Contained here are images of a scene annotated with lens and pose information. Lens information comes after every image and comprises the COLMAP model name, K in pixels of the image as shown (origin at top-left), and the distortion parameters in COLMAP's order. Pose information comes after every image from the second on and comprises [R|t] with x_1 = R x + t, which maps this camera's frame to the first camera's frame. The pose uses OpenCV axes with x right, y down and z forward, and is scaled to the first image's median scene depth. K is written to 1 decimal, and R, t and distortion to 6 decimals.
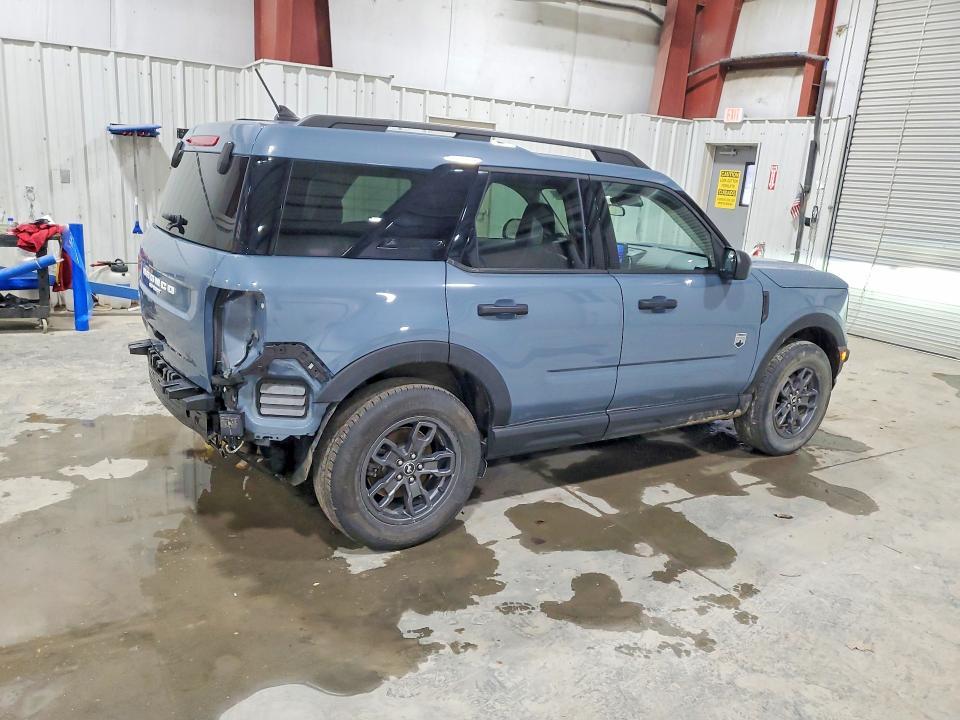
lens RADIAL K [[729.1, 0, 481.5], [0, 729.1, 353.1], [0, 0, 1]] dist [0.008932, -0.007670]
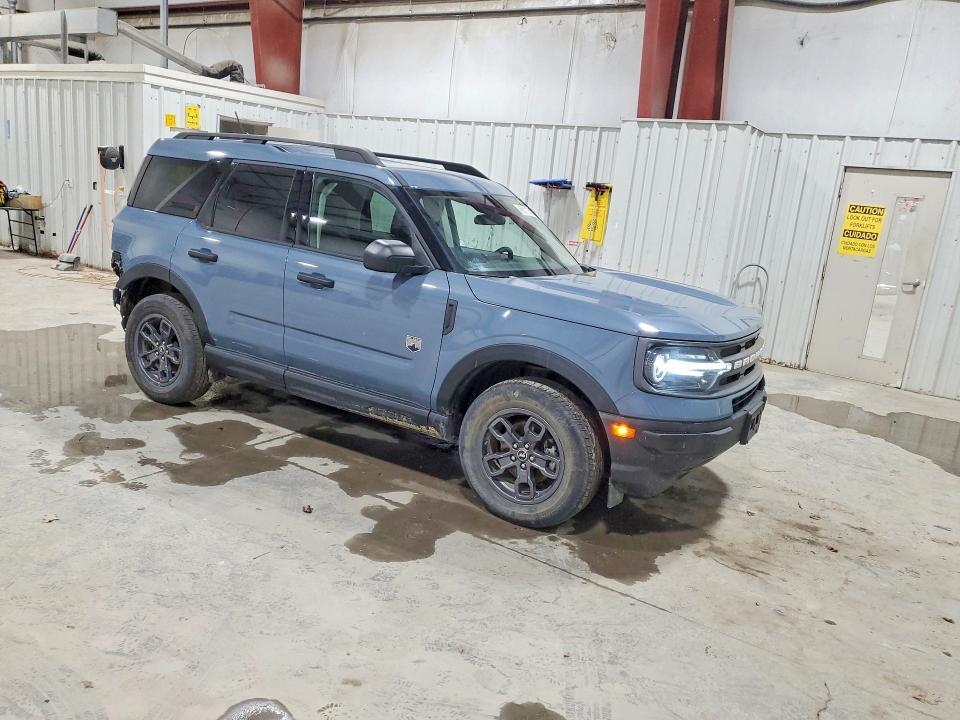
lens RADIAL K [[729.1, 0, 481.4], [0, 729.1, 365.3], [0, 0, 1]] dist [0.008932, -0.007670]
pose [[0.458585, 0.185243, -0.869129, 1.323912], [-0.279412, 0.958486, 0.056860, -0.075073], [0.843581, 0.216770, 0.491306, 0.687524]]
